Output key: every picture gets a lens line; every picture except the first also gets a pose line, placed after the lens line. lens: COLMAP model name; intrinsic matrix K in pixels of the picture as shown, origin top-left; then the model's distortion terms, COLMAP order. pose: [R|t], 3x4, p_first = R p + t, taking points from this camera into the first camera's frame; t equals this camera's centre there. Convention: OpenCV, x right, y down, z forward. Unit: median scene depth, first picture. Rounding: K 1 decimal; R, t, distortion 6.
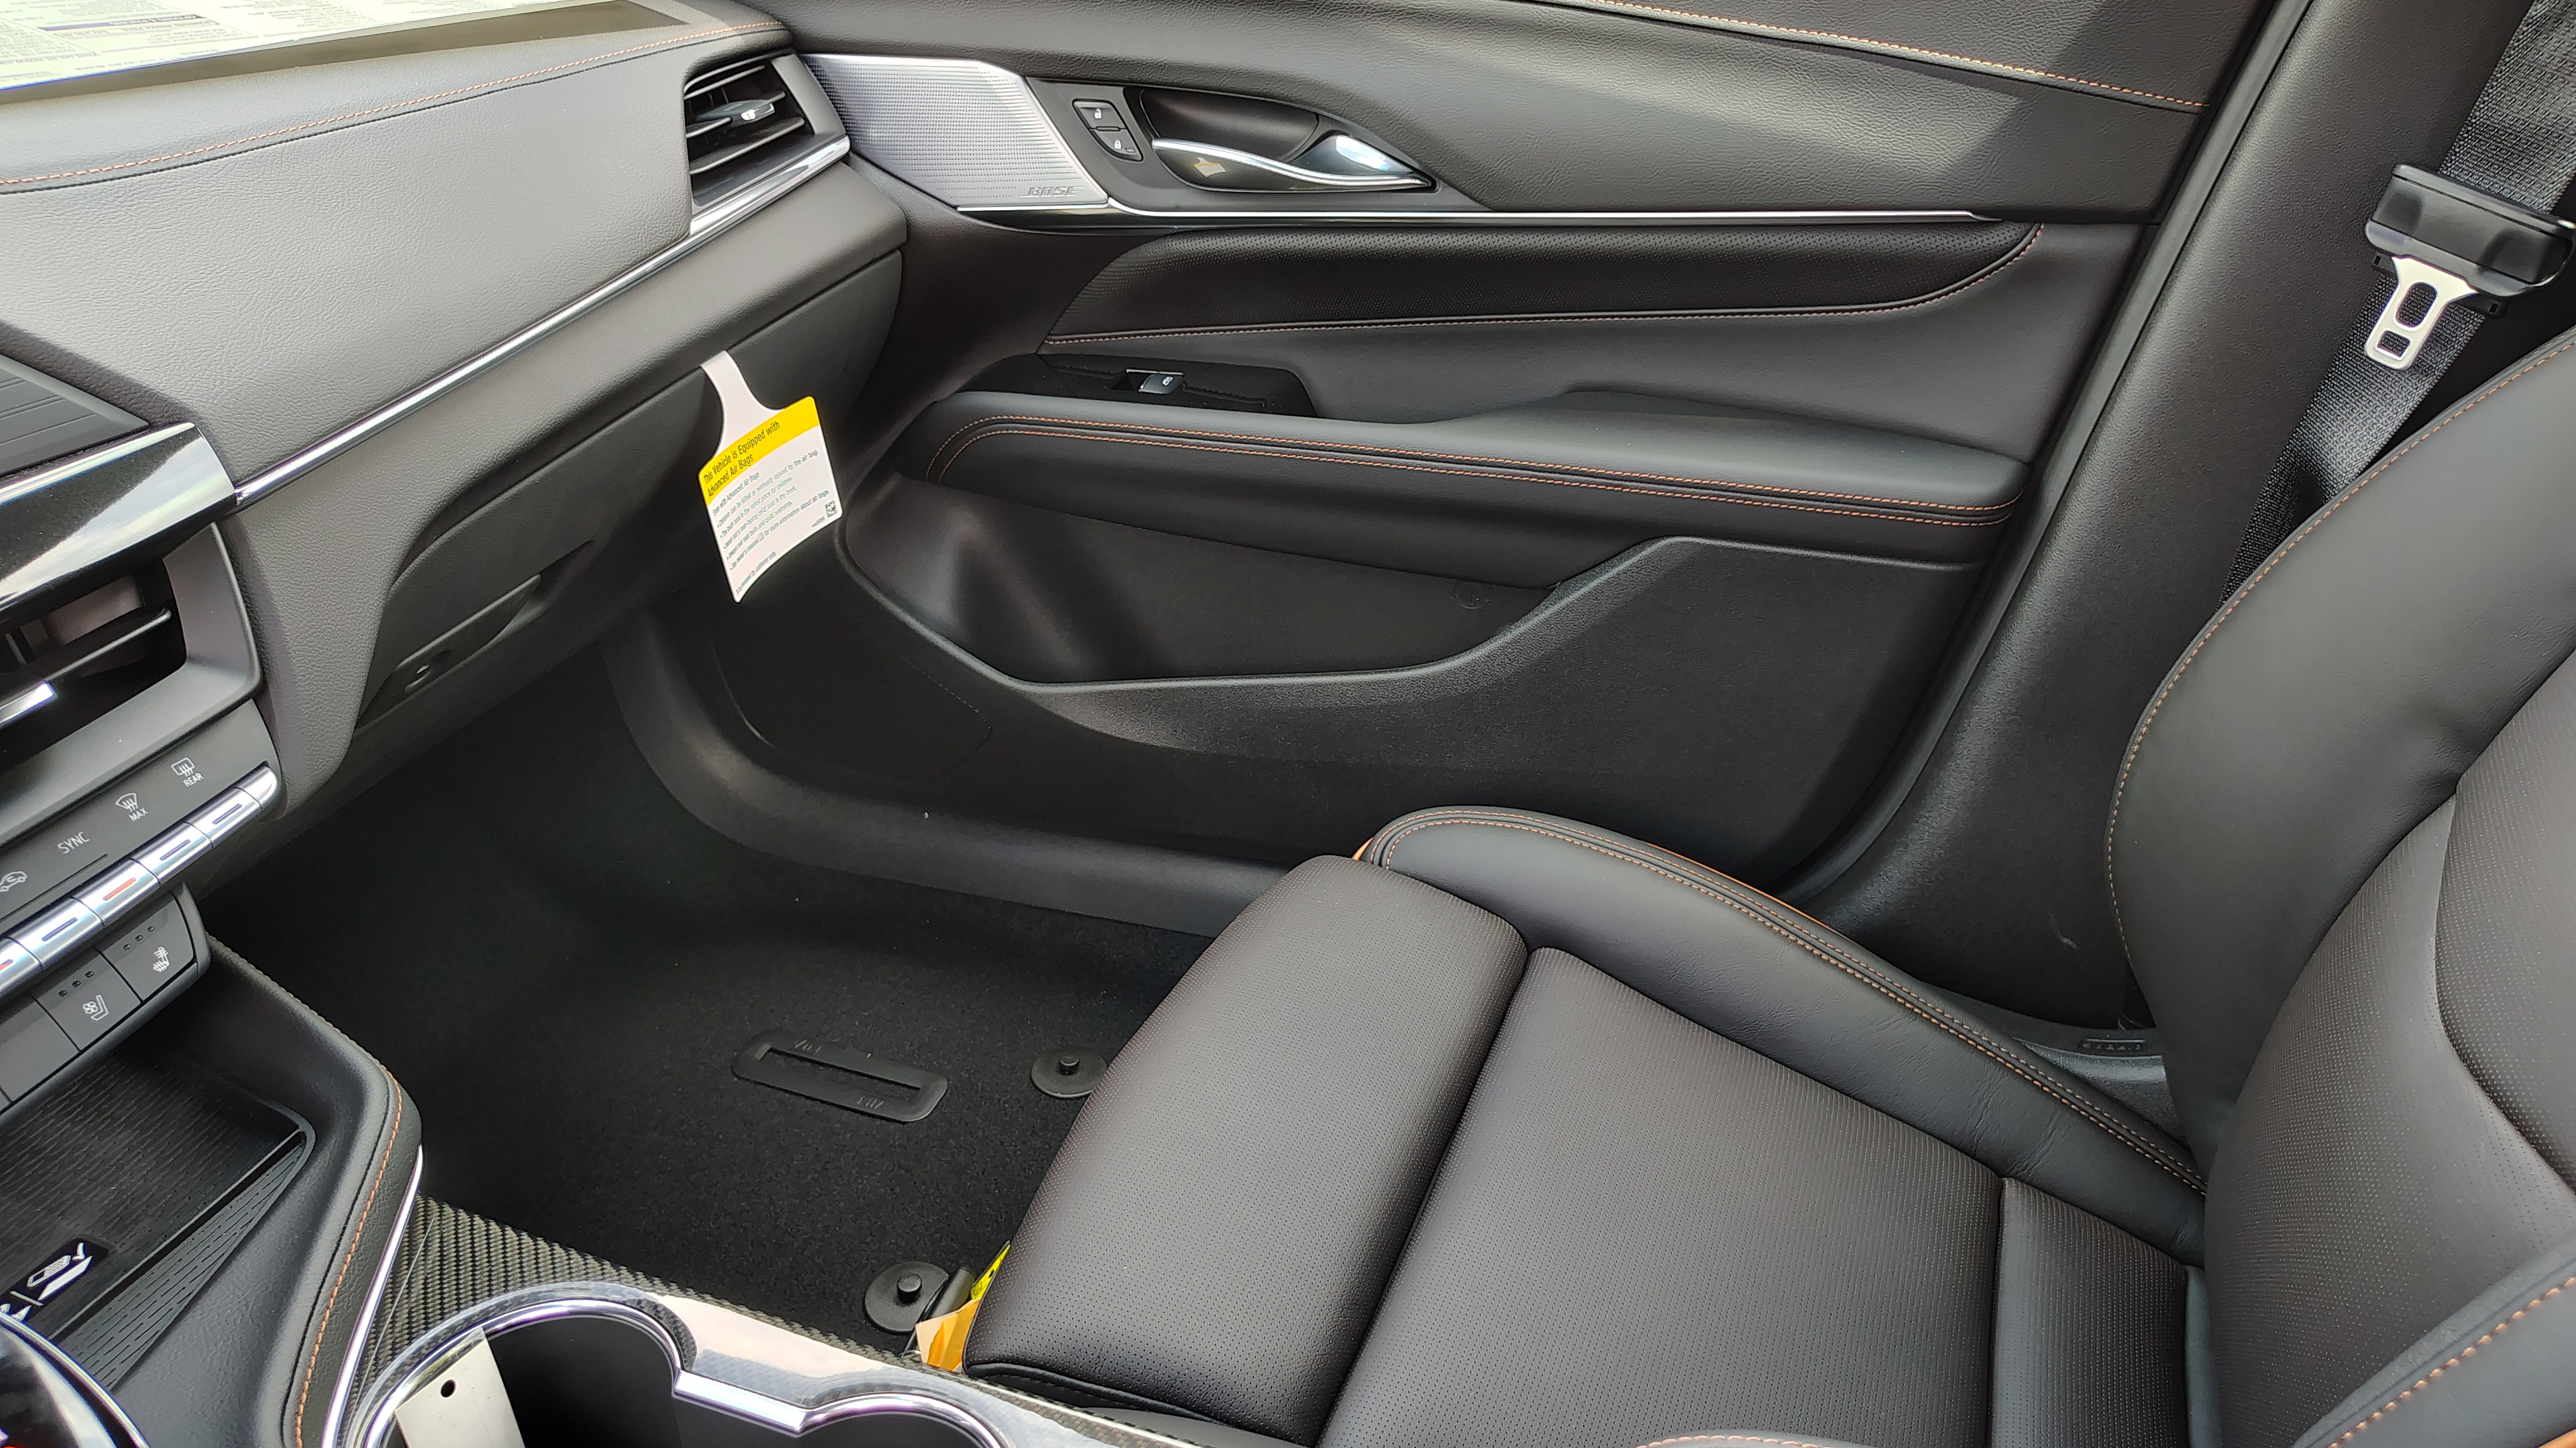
lens RADIAL K [[1816.8, 0, 1322.6], [0, 1816.8, 733.2], [0, 0, 1]] dist [0.012151, -0.024915]
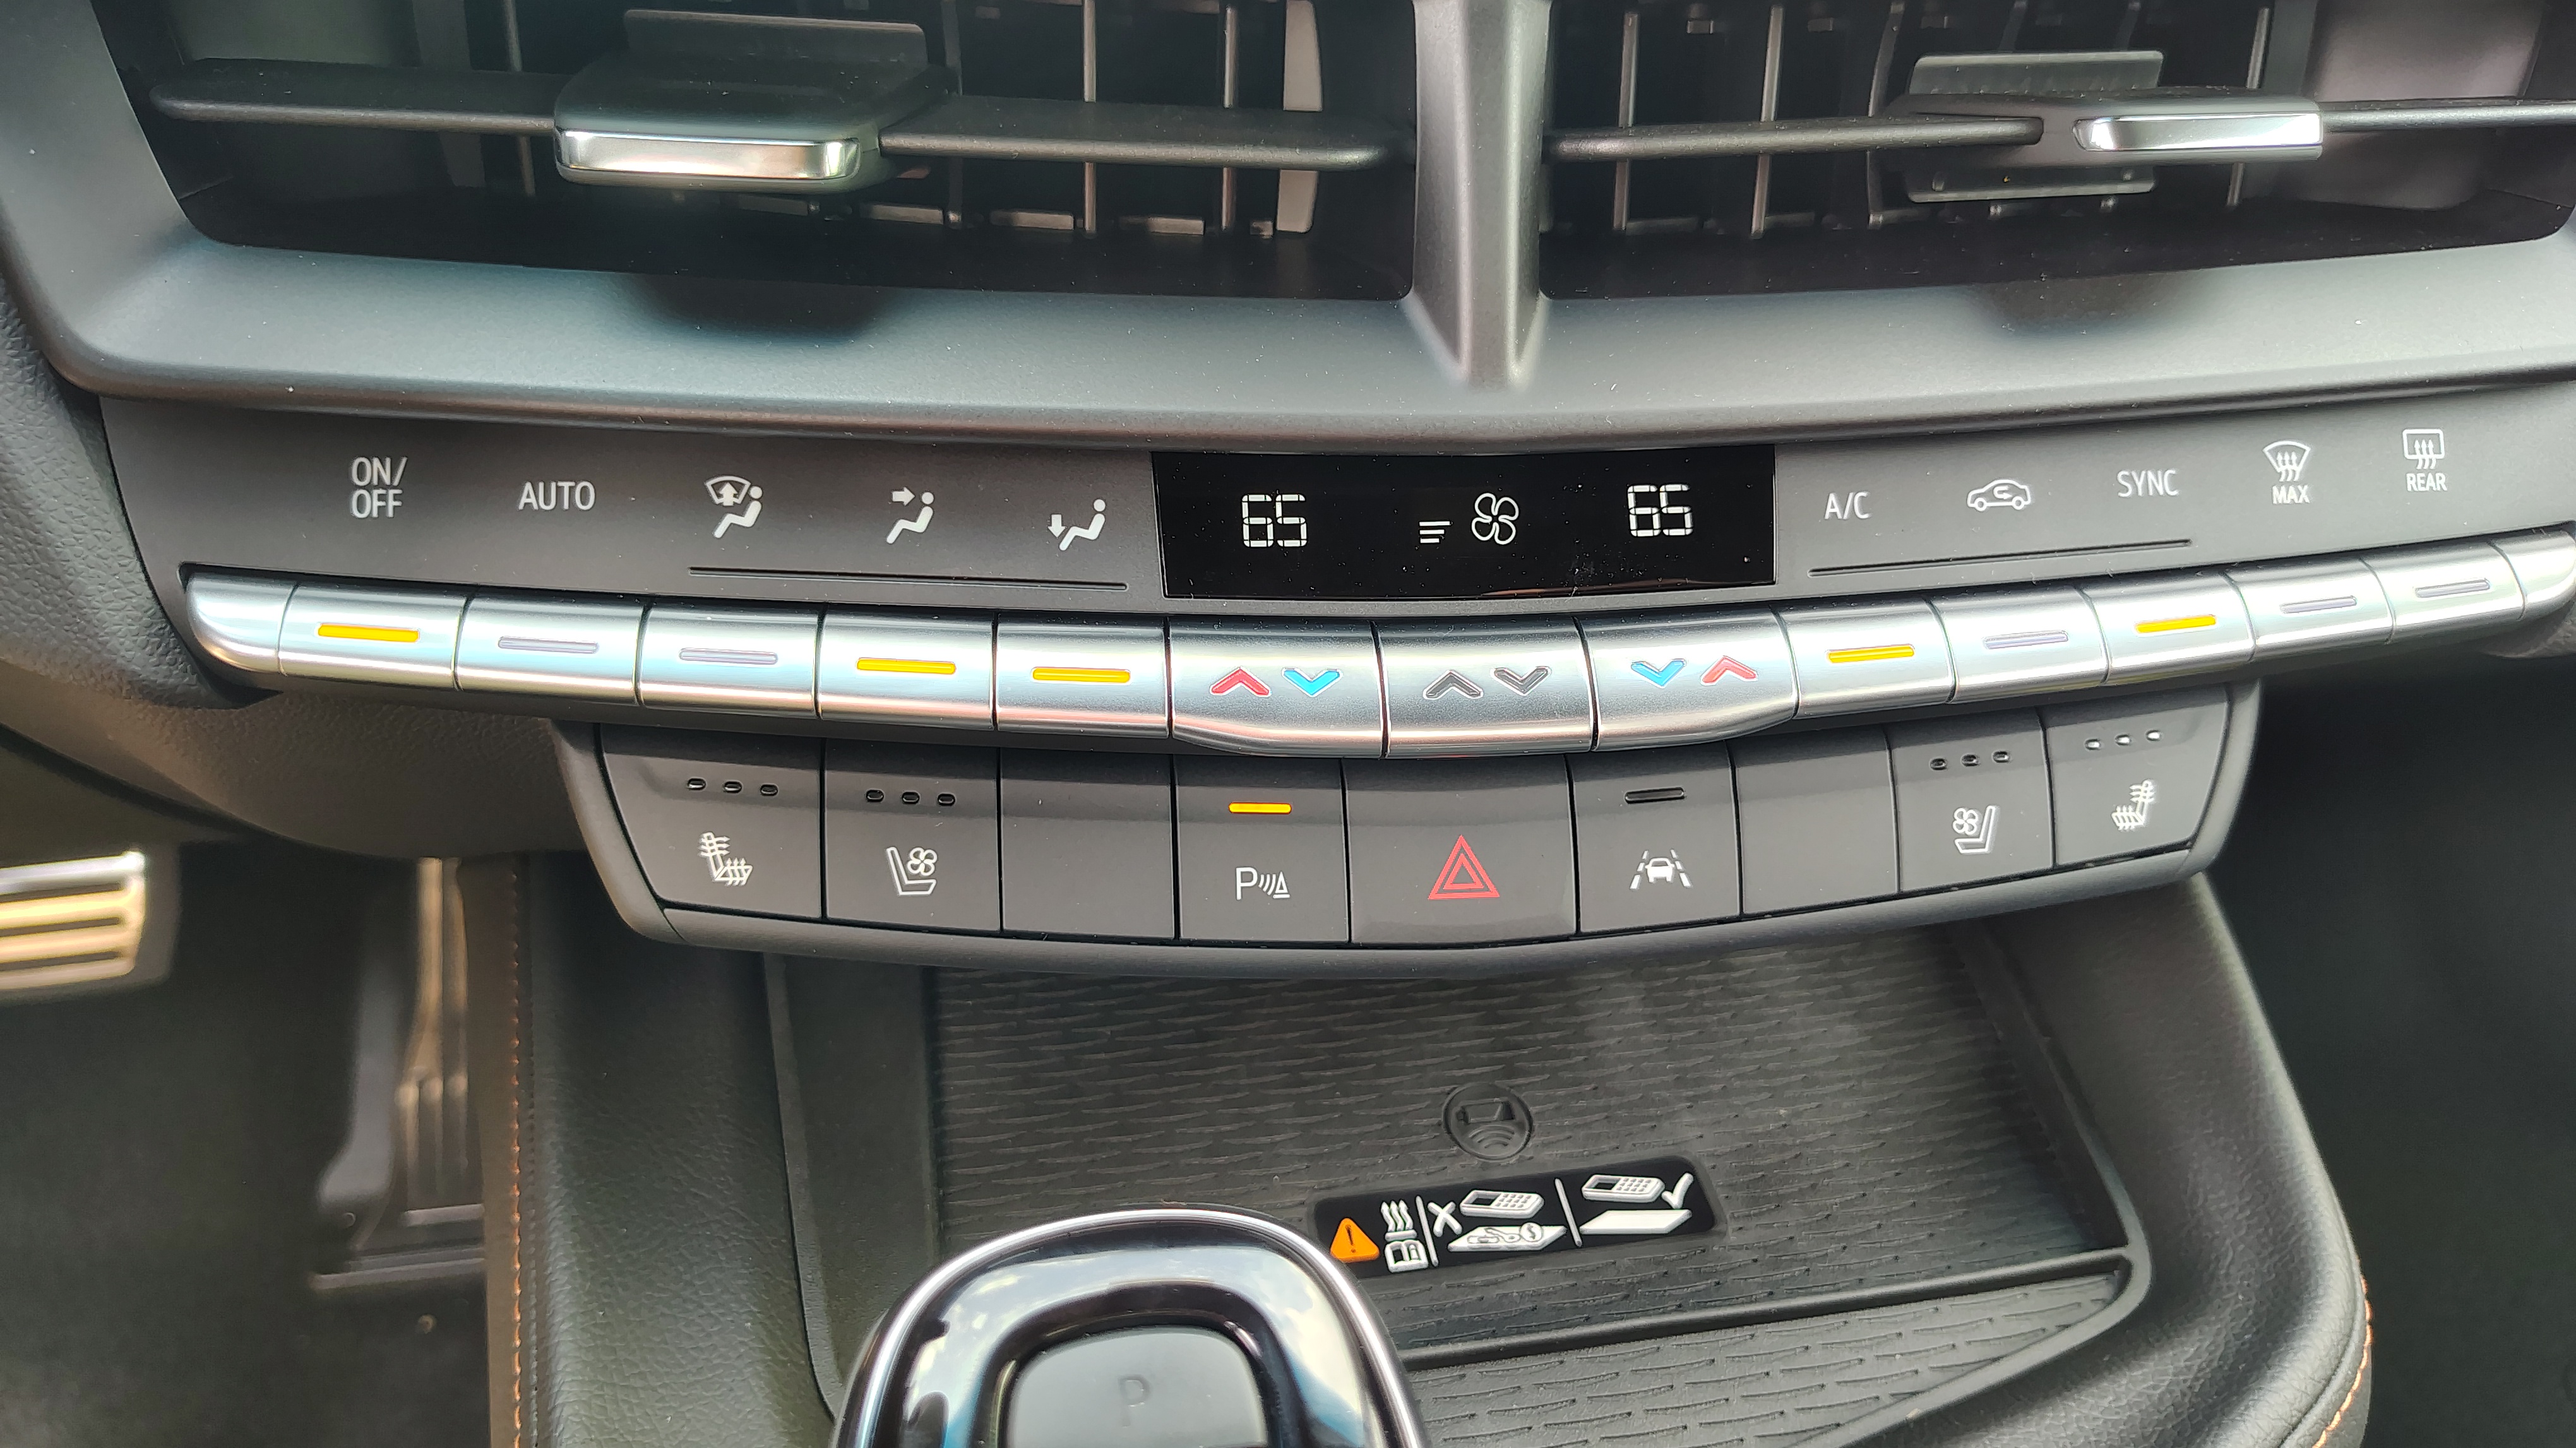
lens RADIAL K [[1816.8, 0, 1304.8], [0, 1816.8, 707.9], [0, 0, 1]] dist [0.012151, -0.024915]
pose [[0.505152, 0.482779, -0.715364, -0.410593], [-0.456685, 0.852868, 0.253090, 0.079737], [0.732298, 0.198847, 0.651306, 0.526192]]
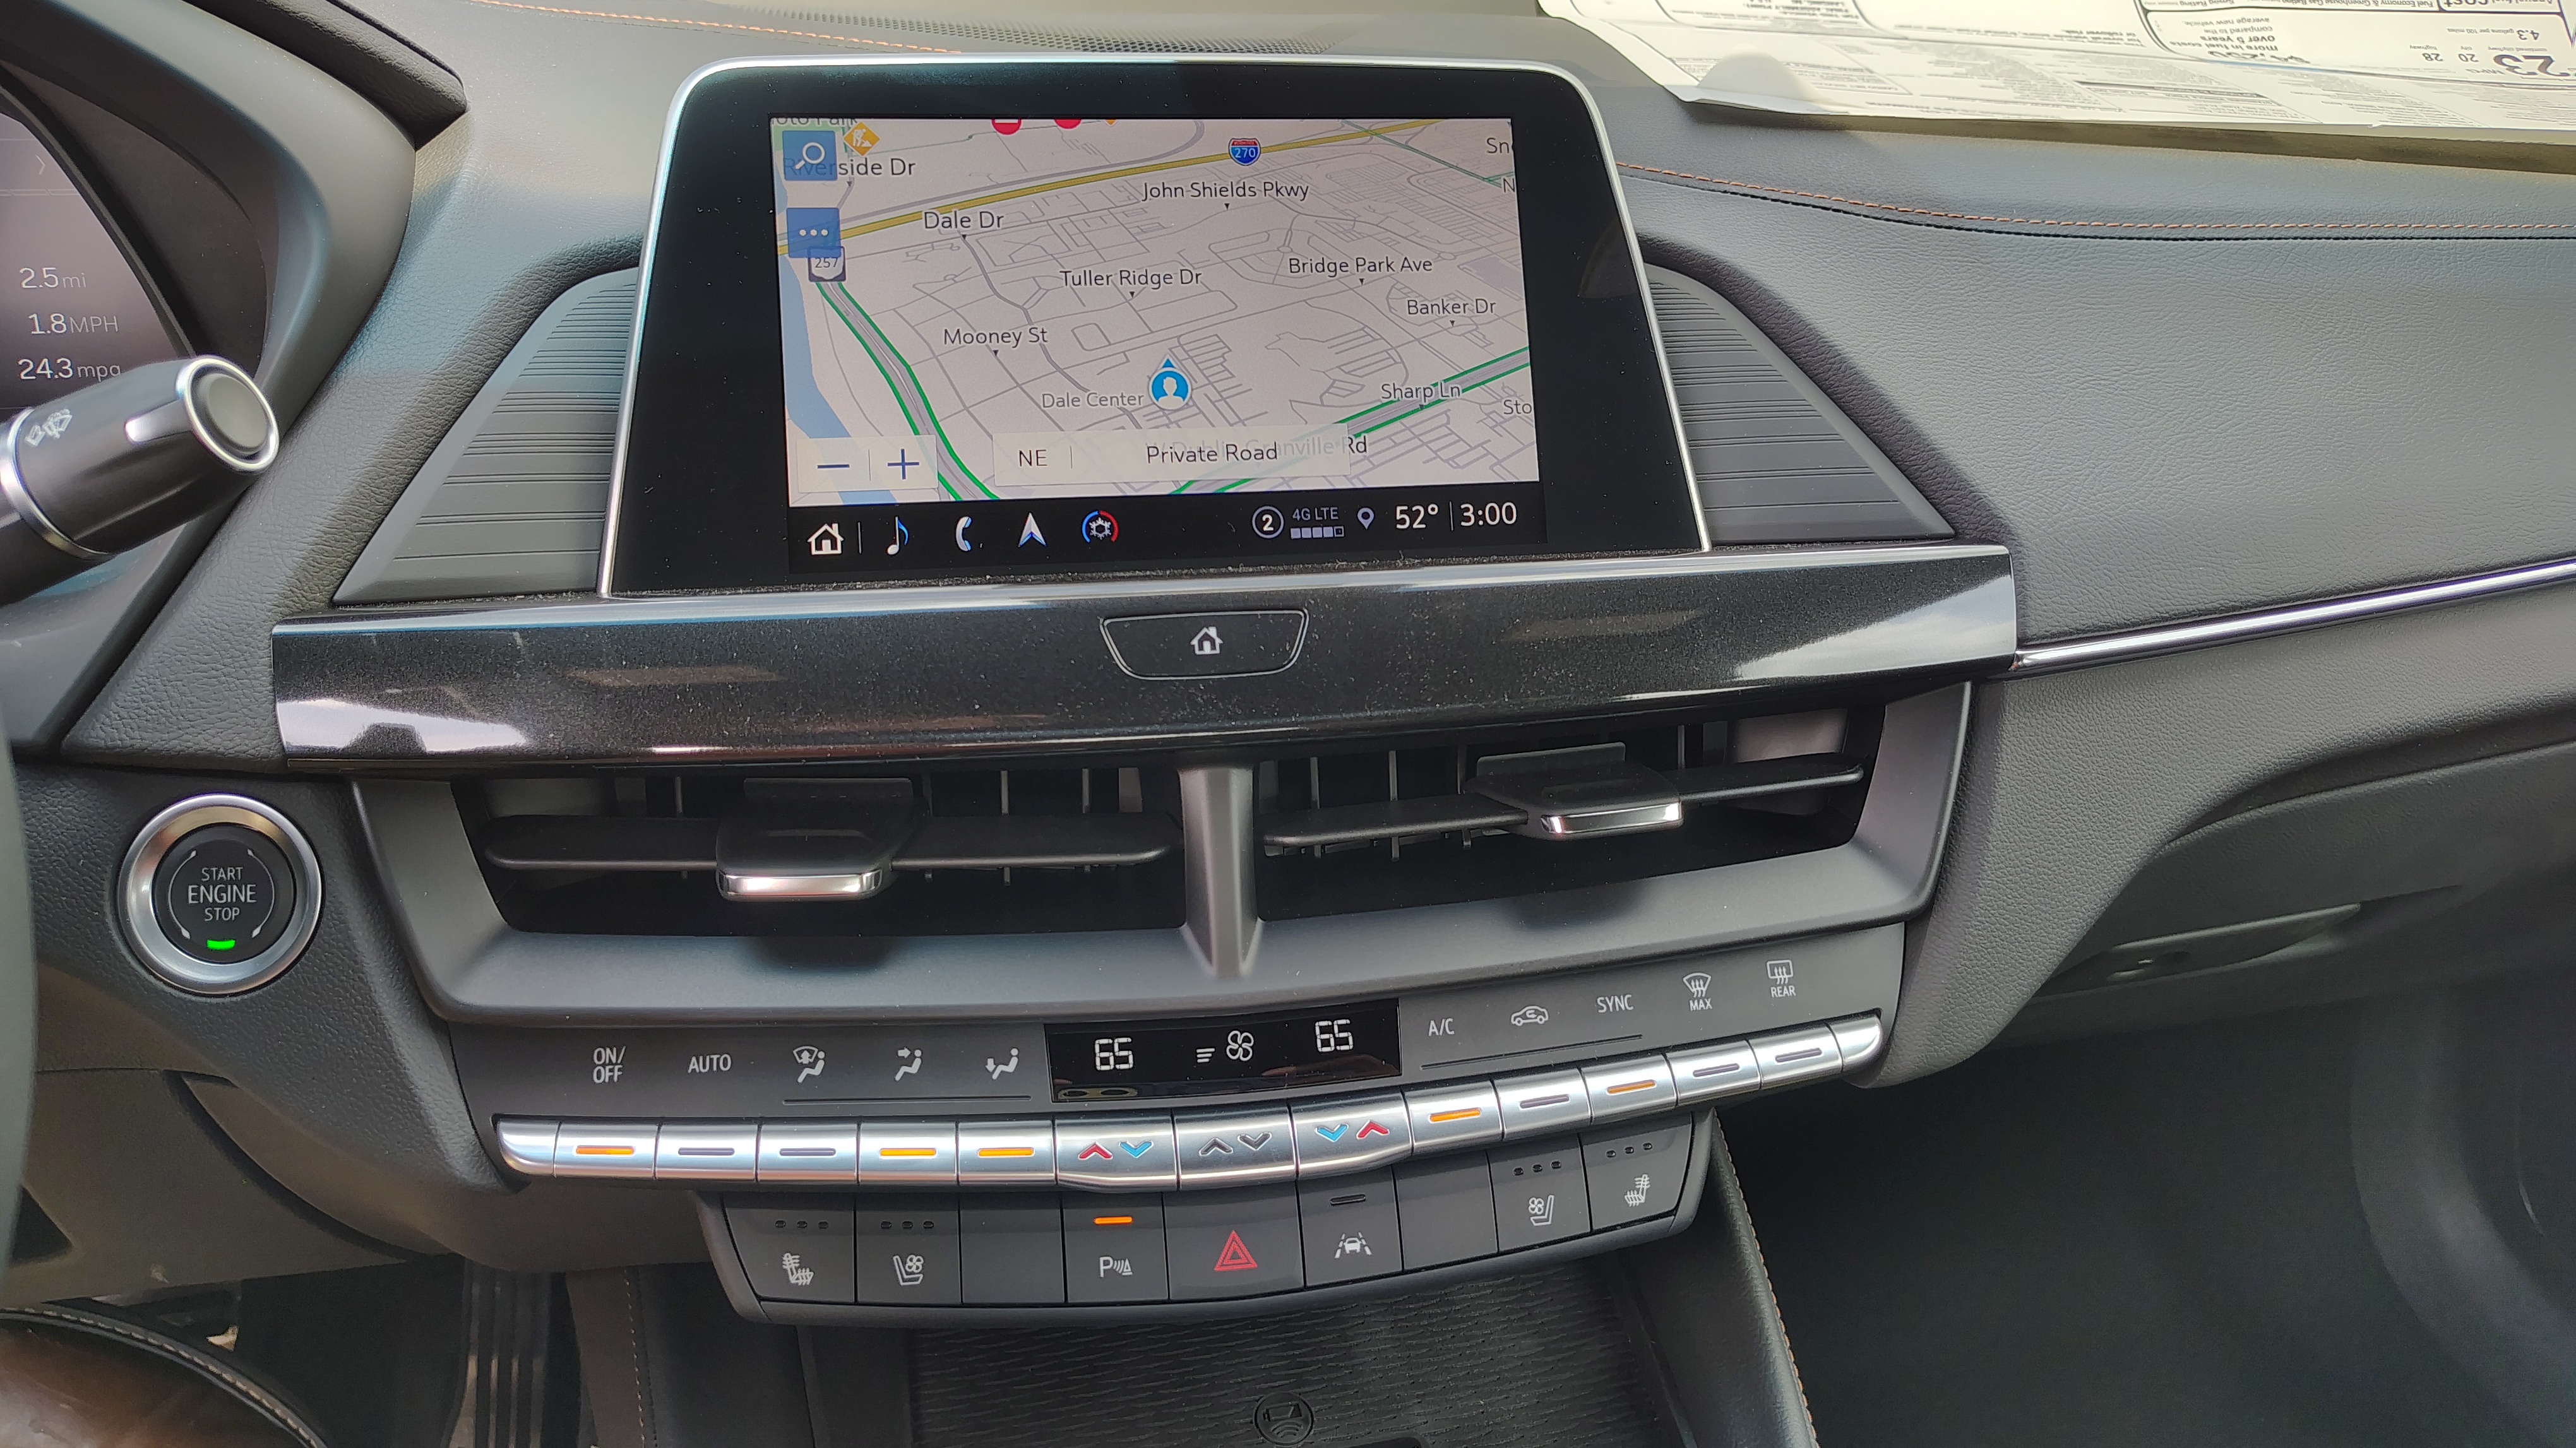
lens RADIAL K [[1816.8, 0, 1302.7], [0, 1816.8, 720.3], [0, 0, 1]] dist [0.012151, -0.024915]
pose [[0.549099, 0.326267, -0.769441, -0.193241], [-0.424187, 0.902053, 0.079785, -0.046892], [0.720108, 0.282577, 0.633715, 0.353586]]
